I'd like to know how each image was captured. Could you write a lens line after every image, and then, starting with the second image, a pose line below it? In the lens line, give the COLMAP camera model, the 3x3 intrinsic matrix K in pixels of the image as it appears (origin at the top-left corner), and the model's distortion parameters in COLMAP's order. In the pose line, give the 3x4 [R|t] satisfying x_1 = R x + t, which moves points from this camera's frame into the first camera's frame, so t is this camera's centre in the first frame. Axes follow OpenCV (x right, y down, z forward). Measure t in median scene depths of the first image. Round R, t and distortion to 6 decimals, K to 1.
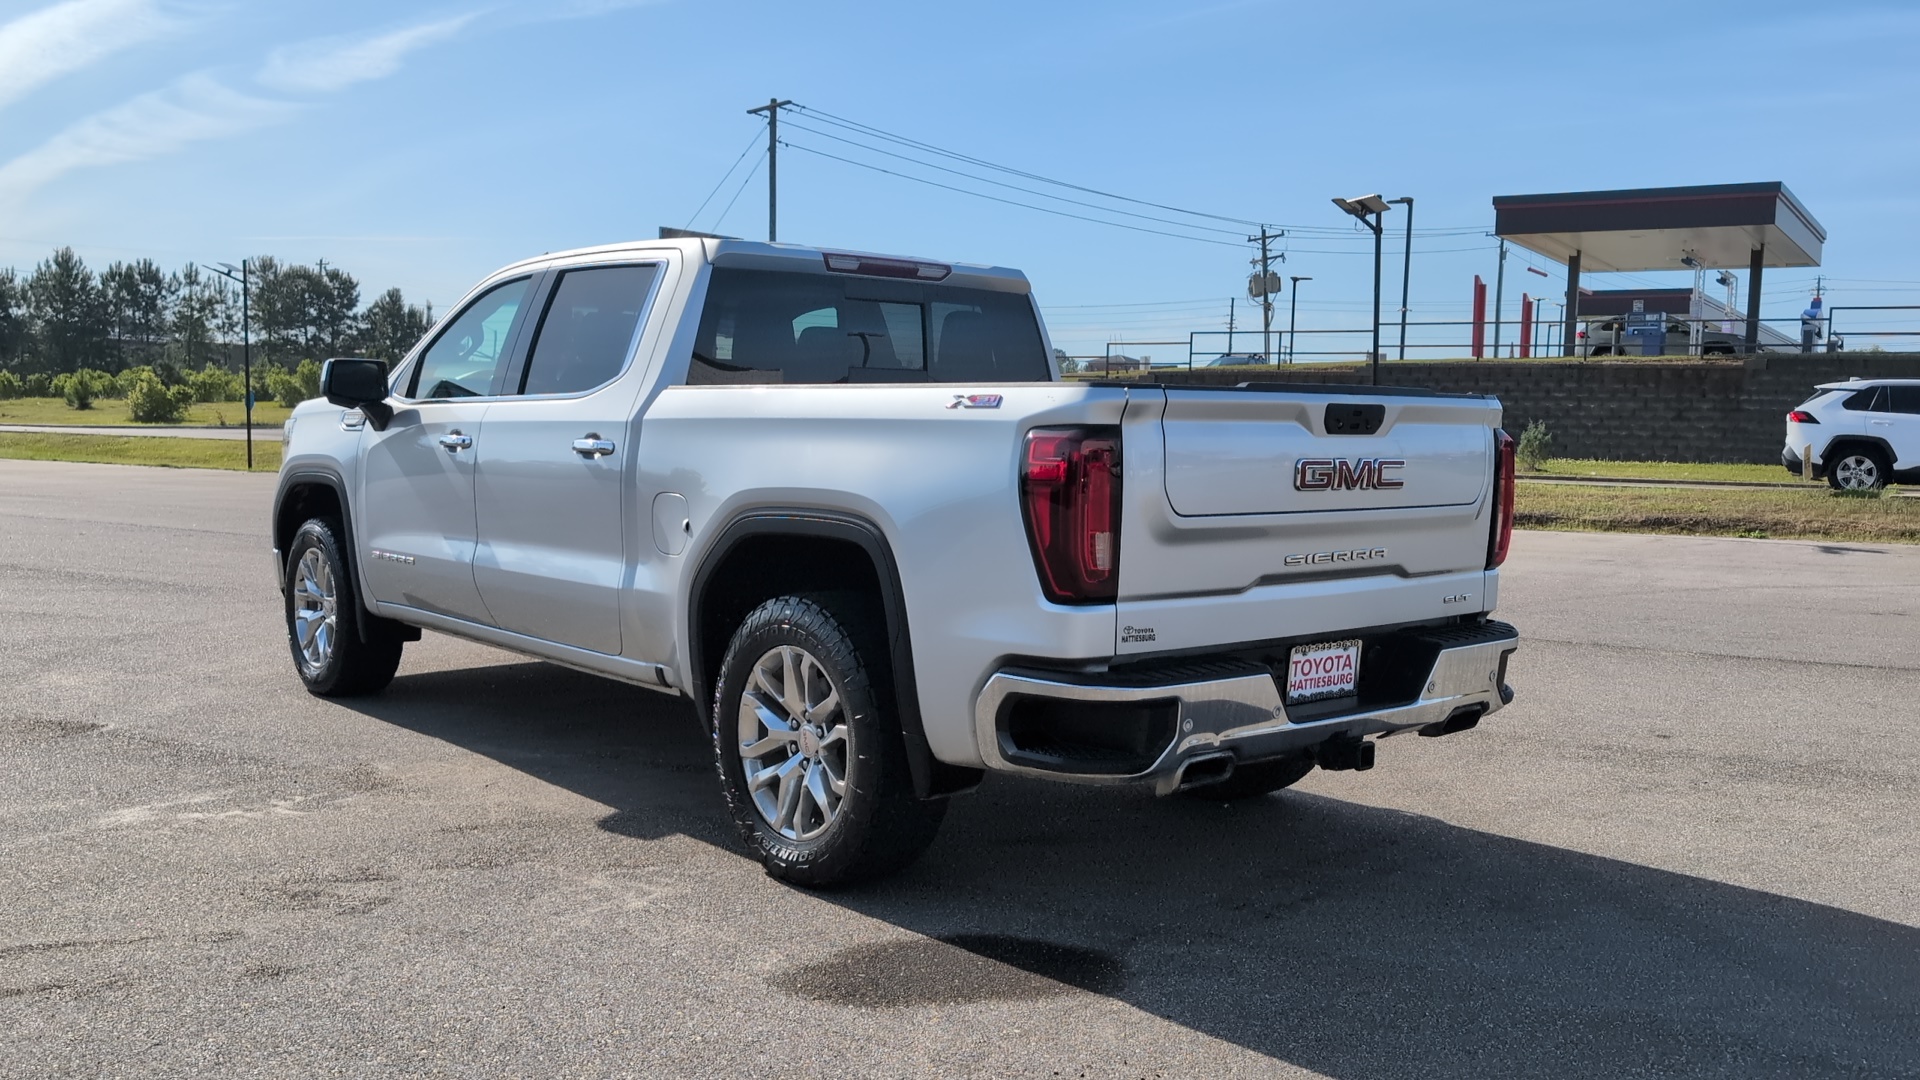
lens RADIAL K [[1664.6, 0, 960.0], [0, 1664.6, 540.0], [0, 0, 1]] dist [0.039274, 0.000176]
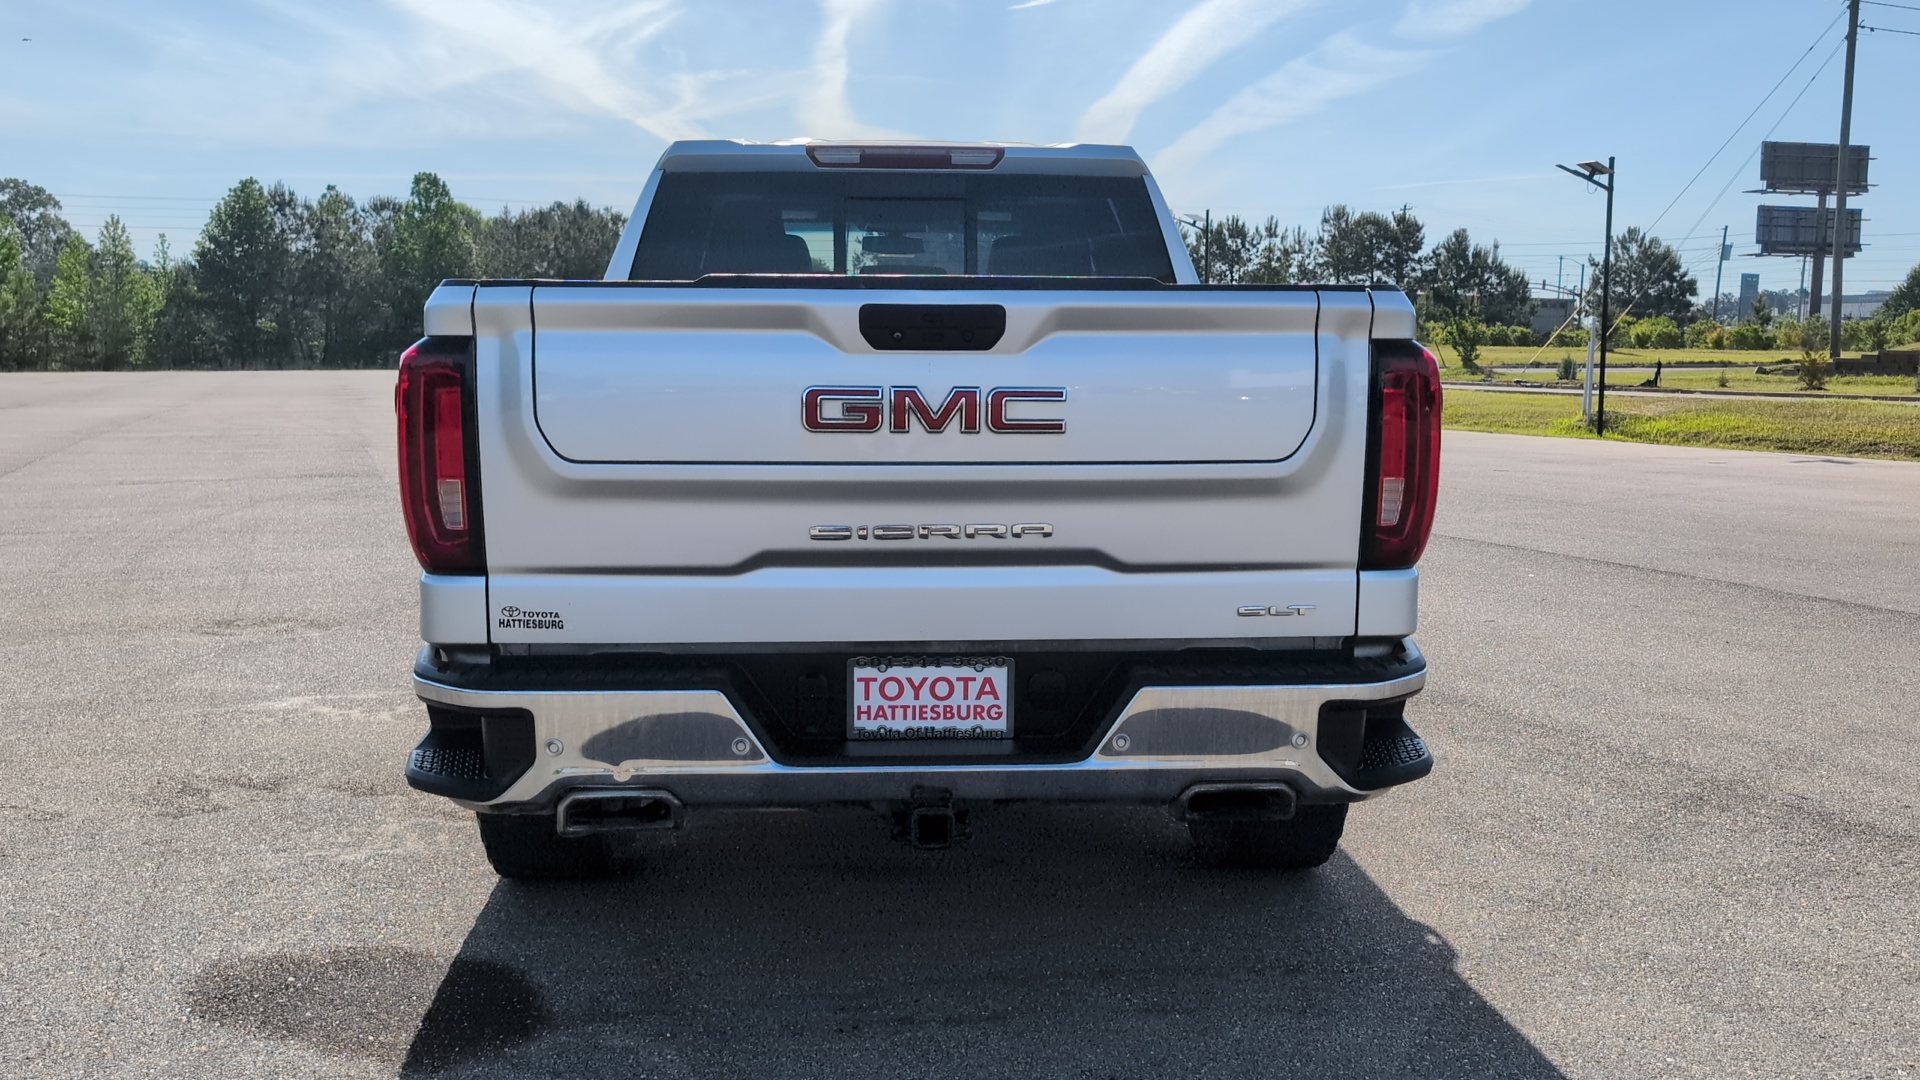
lens RADIAL K [[1649.4, 0, 951.0], [0, 1649.4, 533.5], [0, 0, 1]] dist [0.007827, 0.006313]
pose [[0.785076, 0.056152, -0.616848, 0.452132], [-0.036270, 0.998341, 0.044719, -0.013312], [0.618336, -0.012735, 0.785811, 0.337628]]
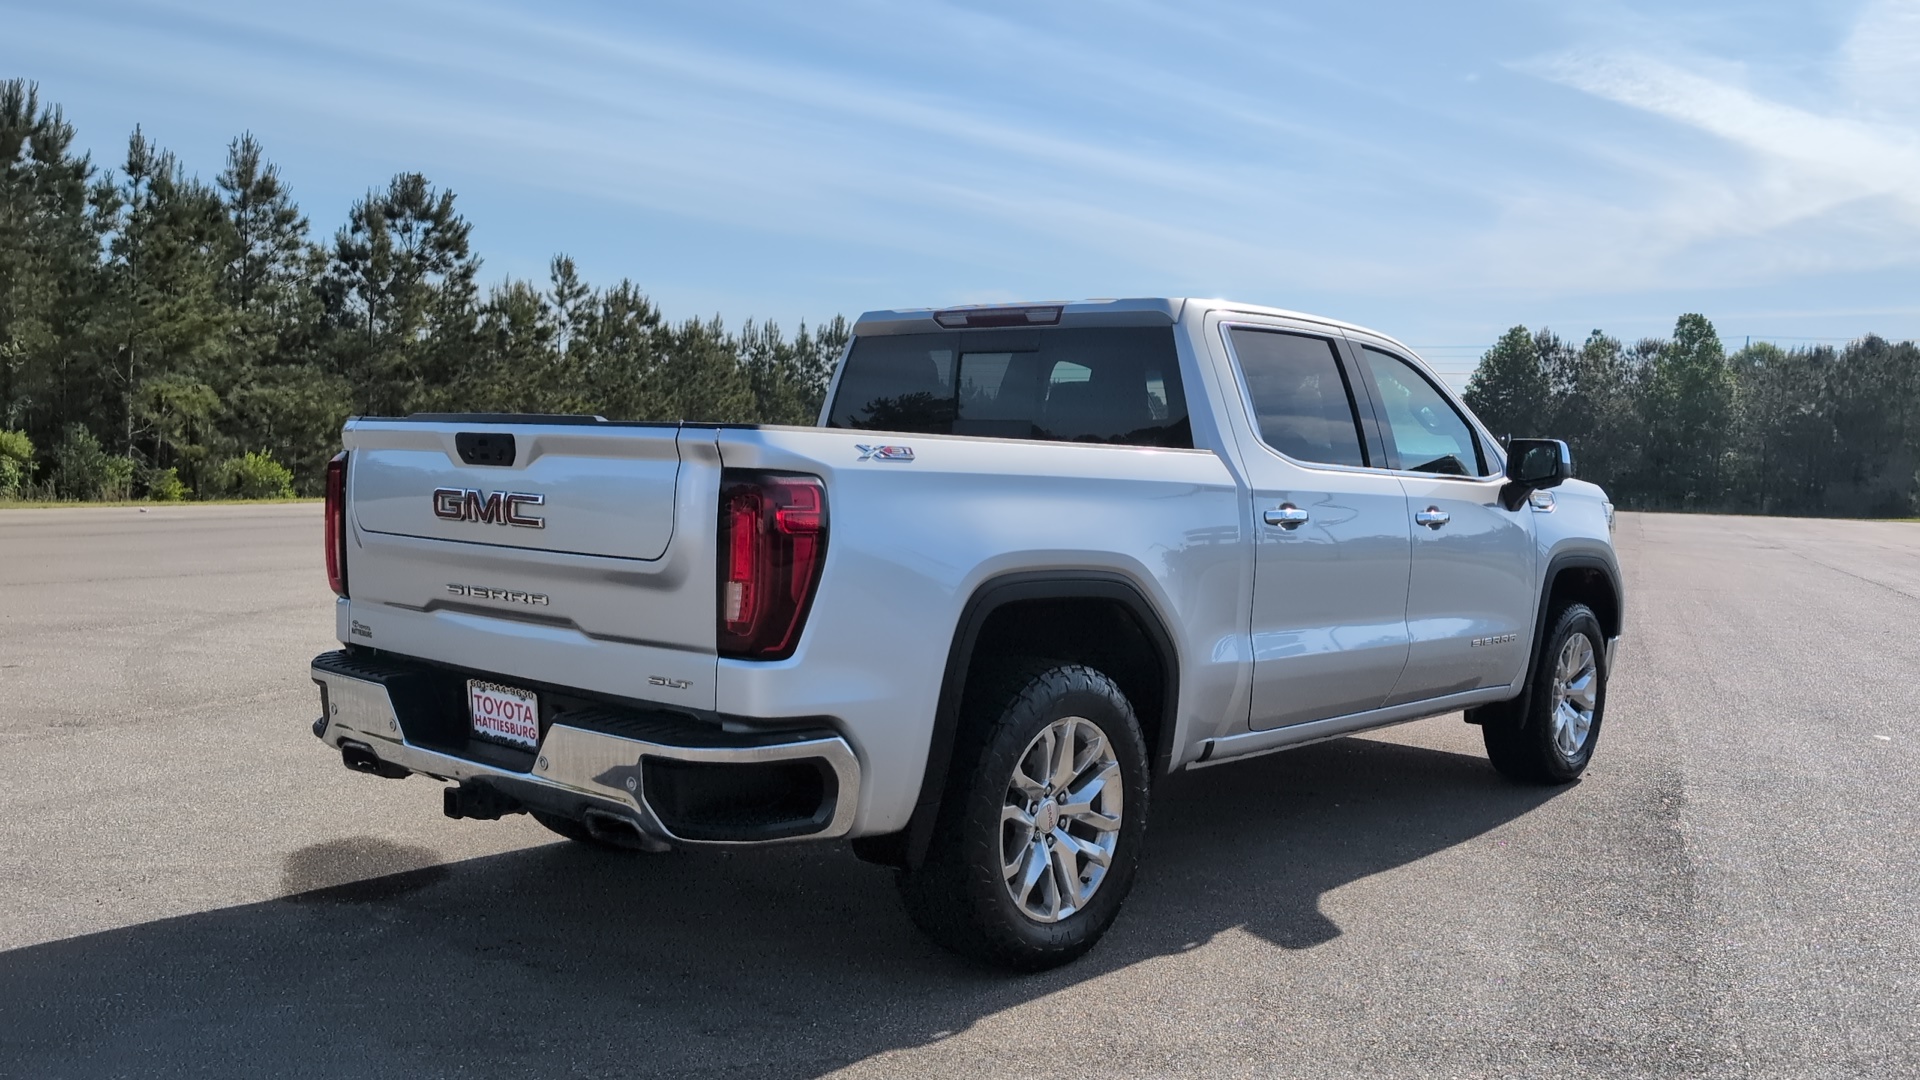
lens RADIAL K [[1649.4, 0, 951.0], [0, 1649.4, 533.5], [0, 0, 1]] dist [0.007827, 0.006313]
pose [[0.131601, 0.031663, -0.990797, 0.836226], [-0.106314, 0.994176, 0.017650, -0.048108], [0.985585, 0.103013, 0.134201, 0.790568]]
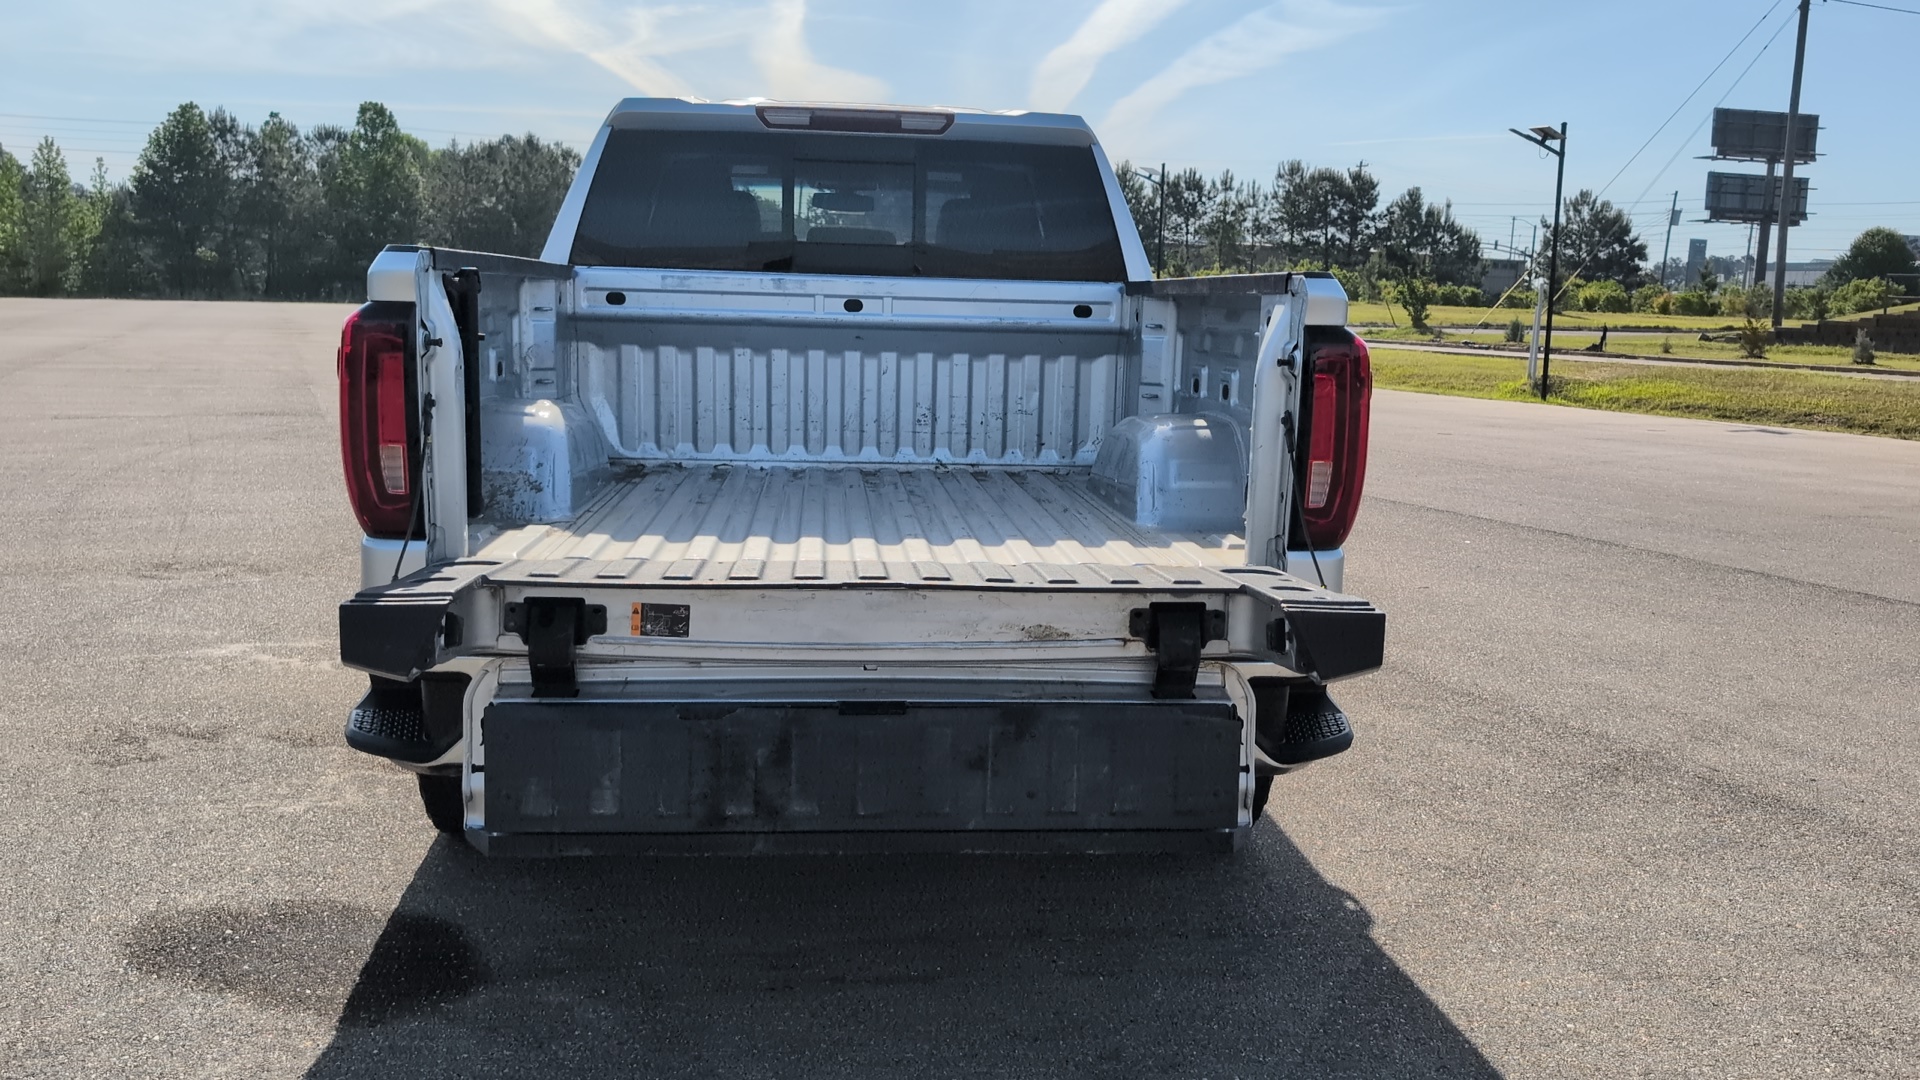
lens RADIAL K [[1651.7, 0, 951.9], [0, 1651.7, 534.0], [0, 0, 1]] dist [0.010185, 0.000558]
pose [[0.802335, 0.091508, -0.589818, 0.459776], [-0.057937, 0.995451, 0.075629, -0.021612], [0.594056, -0.026508, 0.803987, 0.332675]]
